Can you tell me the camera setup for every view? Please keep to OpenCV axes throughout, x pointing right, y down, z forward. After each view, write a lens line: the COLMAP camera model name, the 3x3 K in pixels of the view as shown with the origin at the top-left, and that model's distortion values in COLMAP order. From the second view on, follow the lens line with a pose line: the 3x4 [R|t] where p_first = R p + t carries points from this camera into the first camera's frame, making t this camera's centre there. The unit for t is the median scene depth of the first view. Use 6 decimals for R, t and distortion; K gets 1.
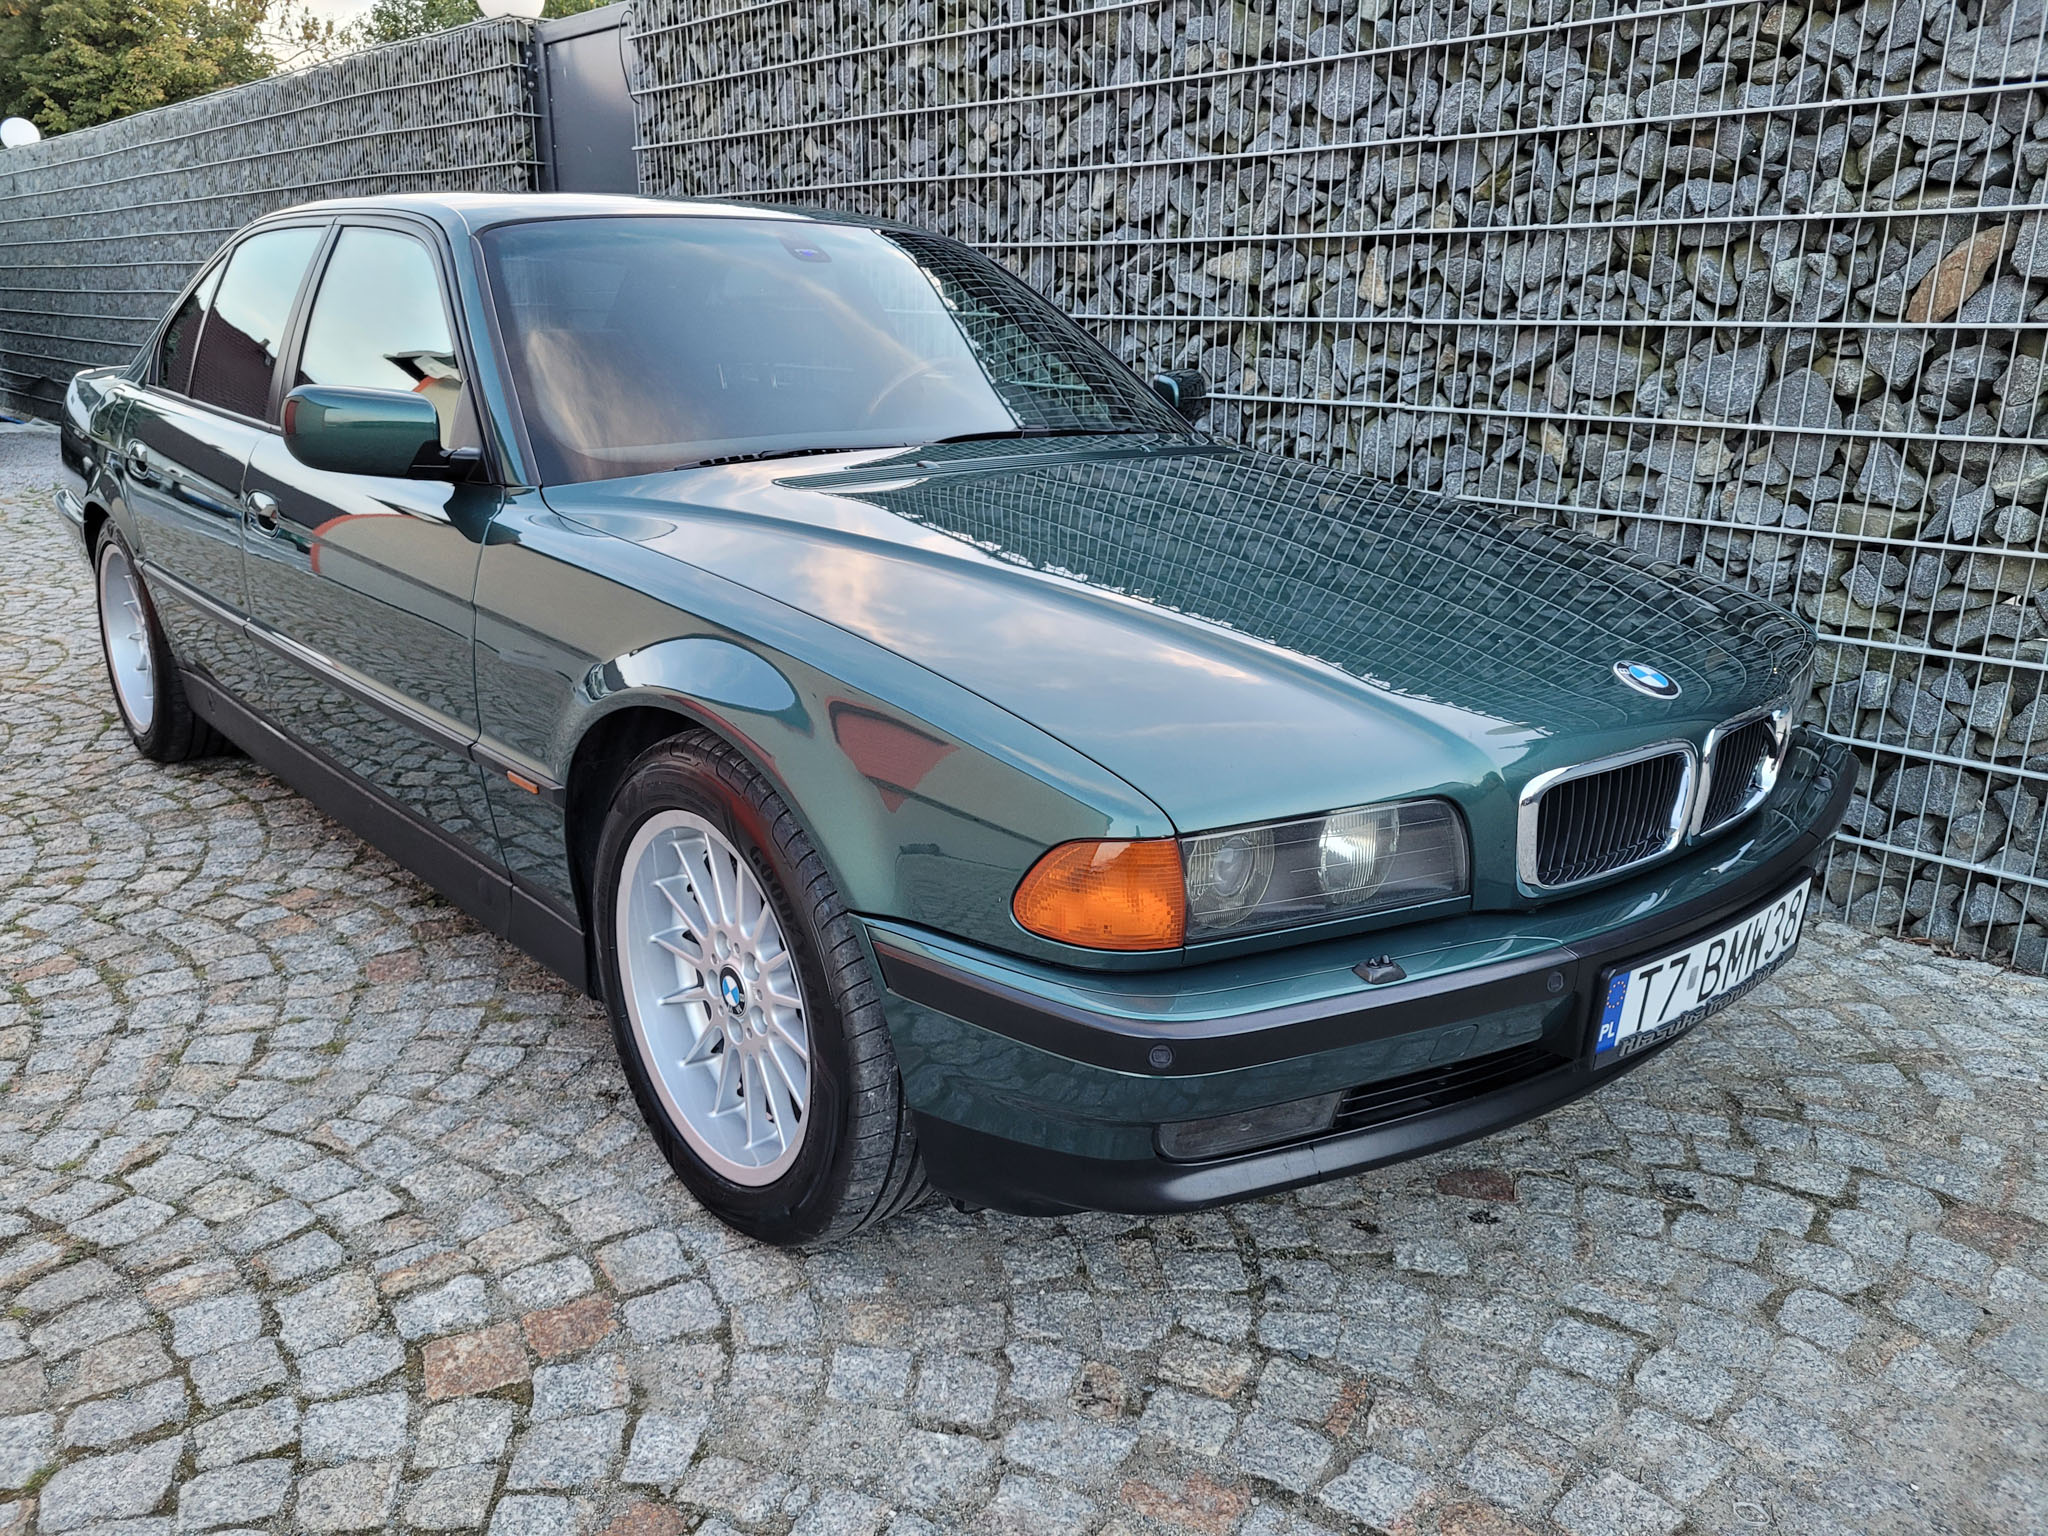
lens RADIAL K [[1550.3, 0, 1012.1], [0, 1550.3, 775.4], [0, 0, 1]] dist [0.049247, -0.042818]
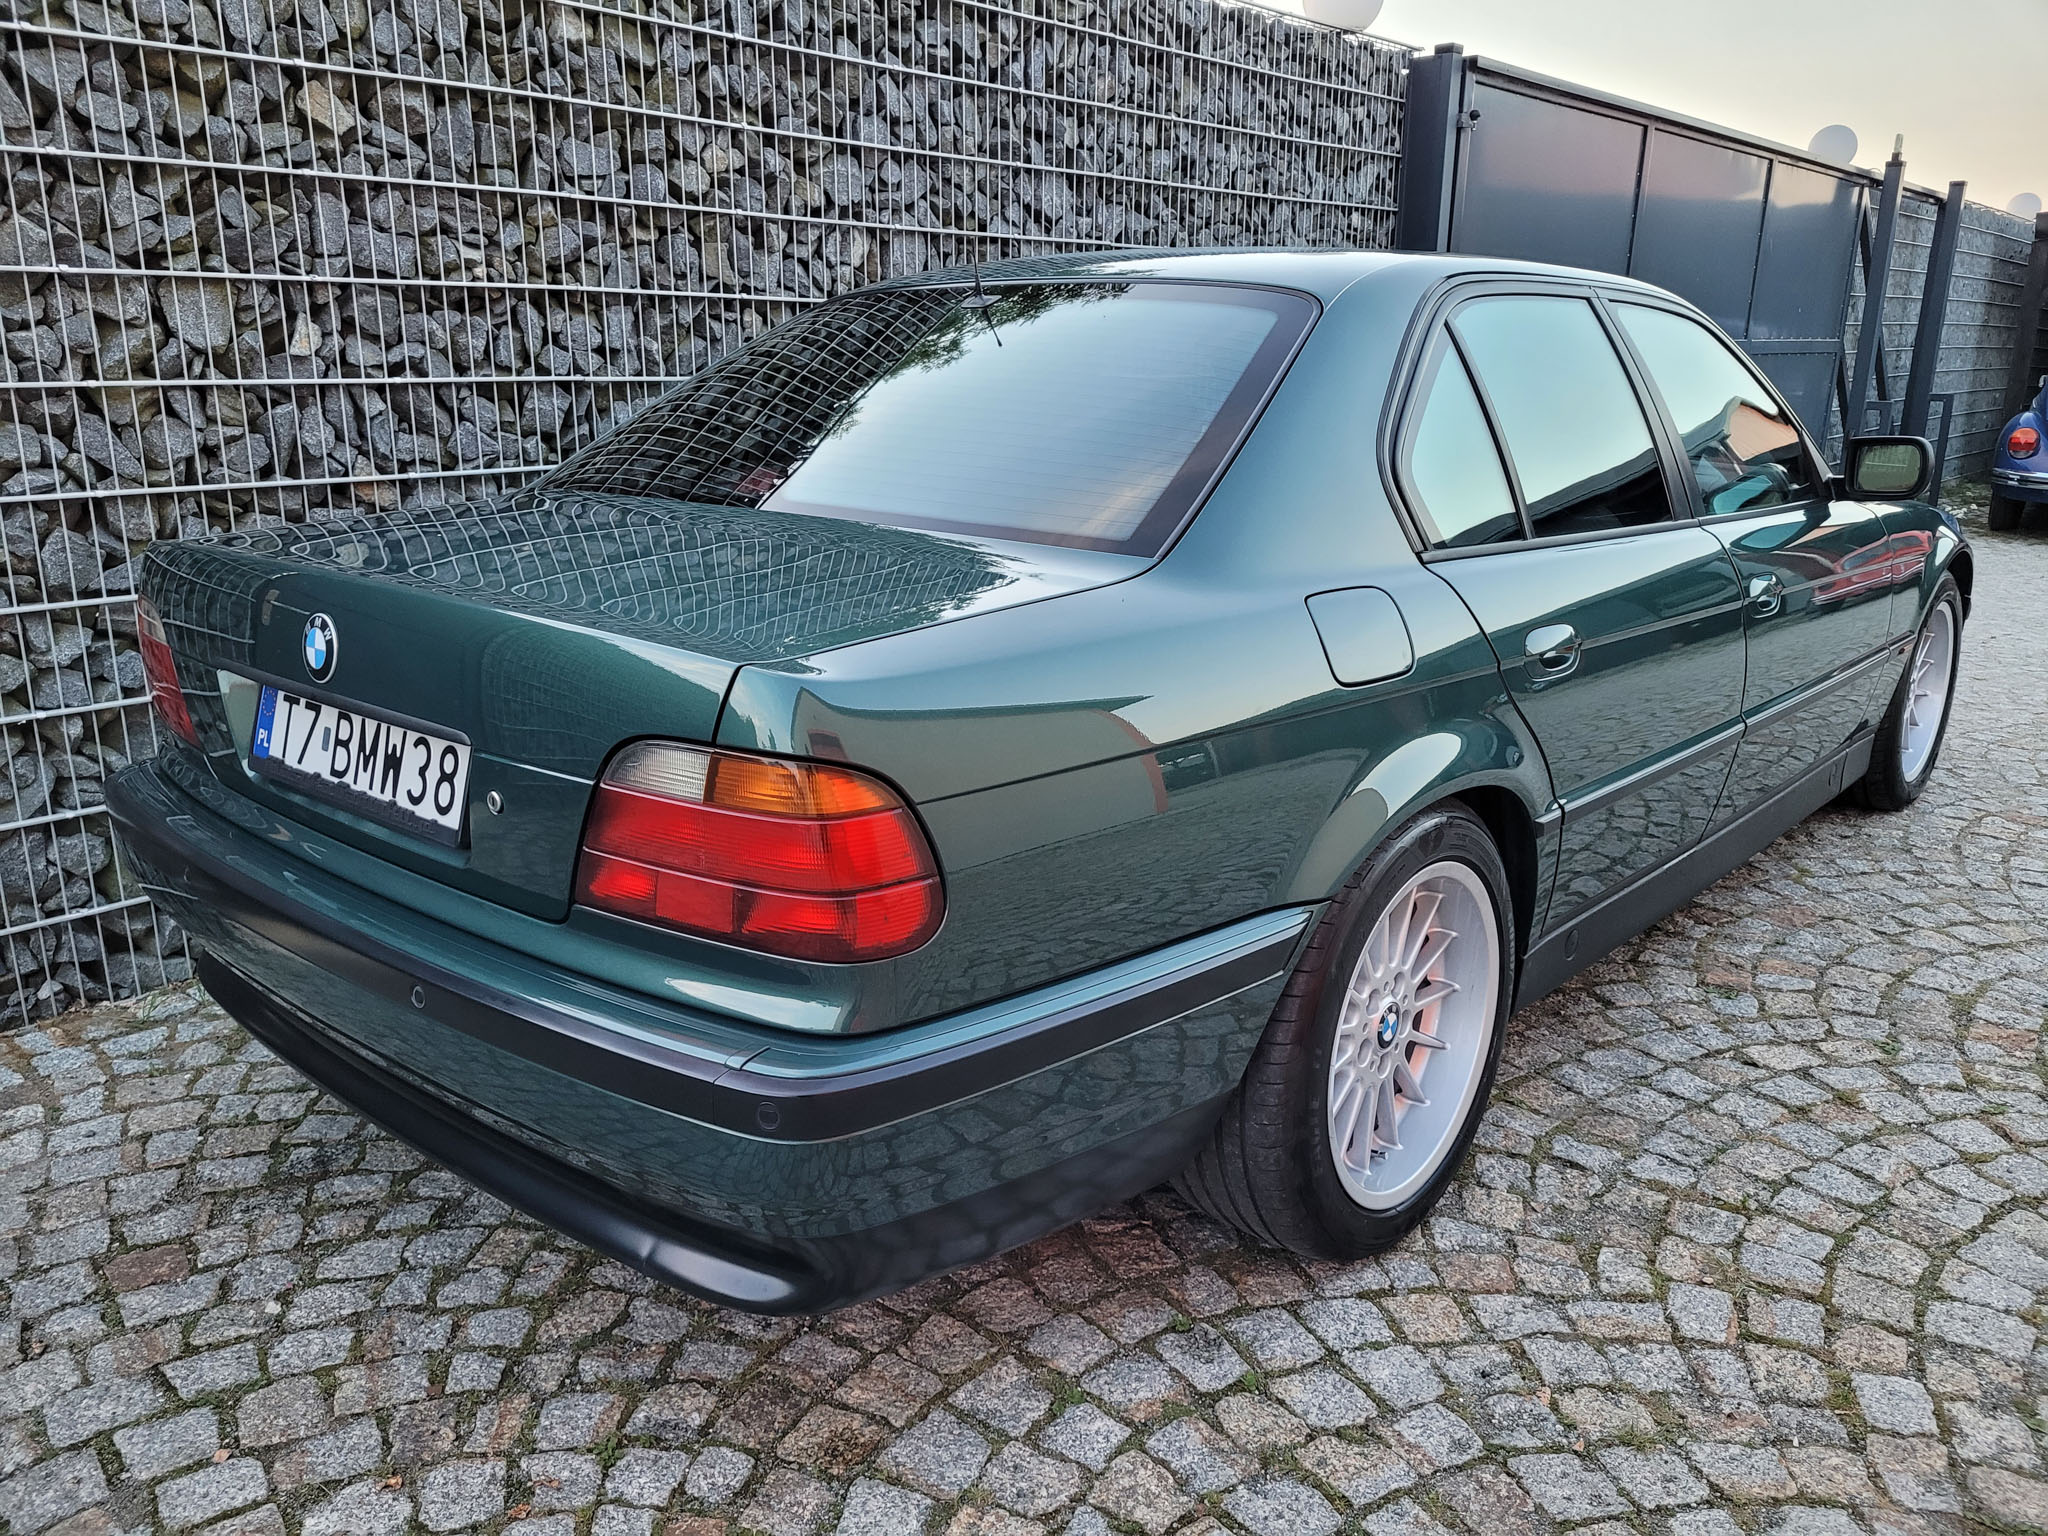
lens RADIAL K [[1545.4, 0, 1009.6], [0, 1545.4, 779.8], [0, 0, 1]] dist [0.055337, -0.047432]
pose [[-0.128577, -0.276480, 0.952380, -1.392596], [0.284097, 0.909831, 0.302483, -0.495723], [-0.950135, 0.309461, -0.038437, 1.528802]]
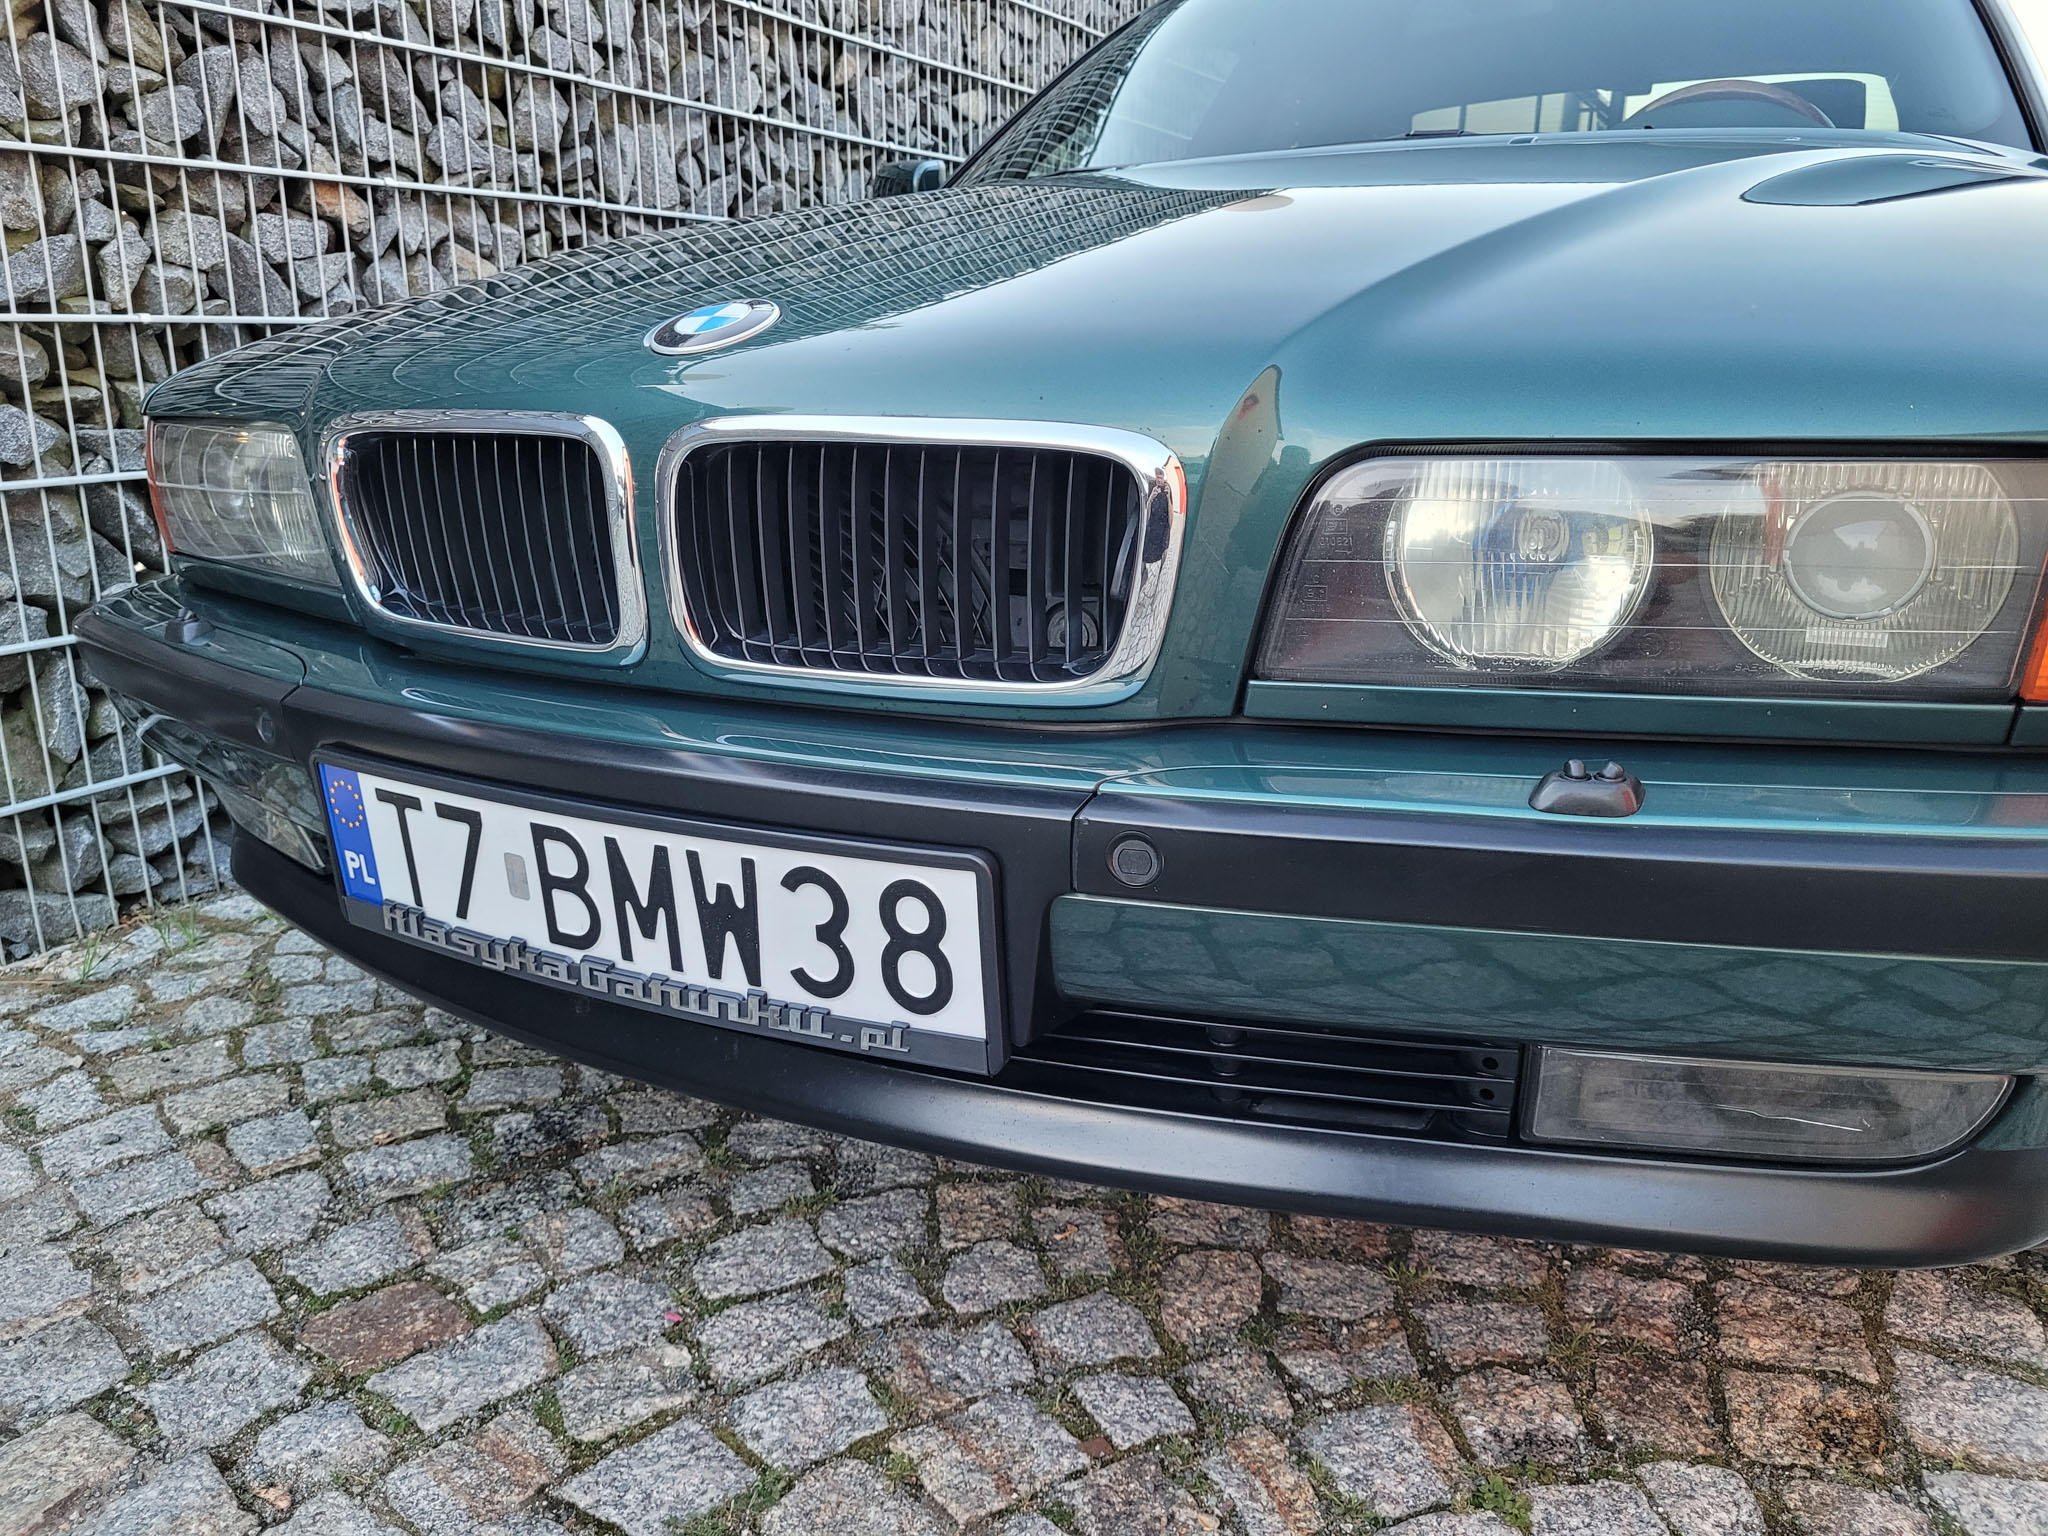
lens RADIAL K [[1559.0, 0, 1004.1], [0, 1559.0, 758.8], [0, 0, 1]] dist [0.044041, -0.037353]
pose [[-0.354944, -0.247623, 0.901497, -1.099544], [0.275502, 0.893758, 0.353970, -0.414685], [-0.893372, 0.374004, -0.249013, 1.852606]]
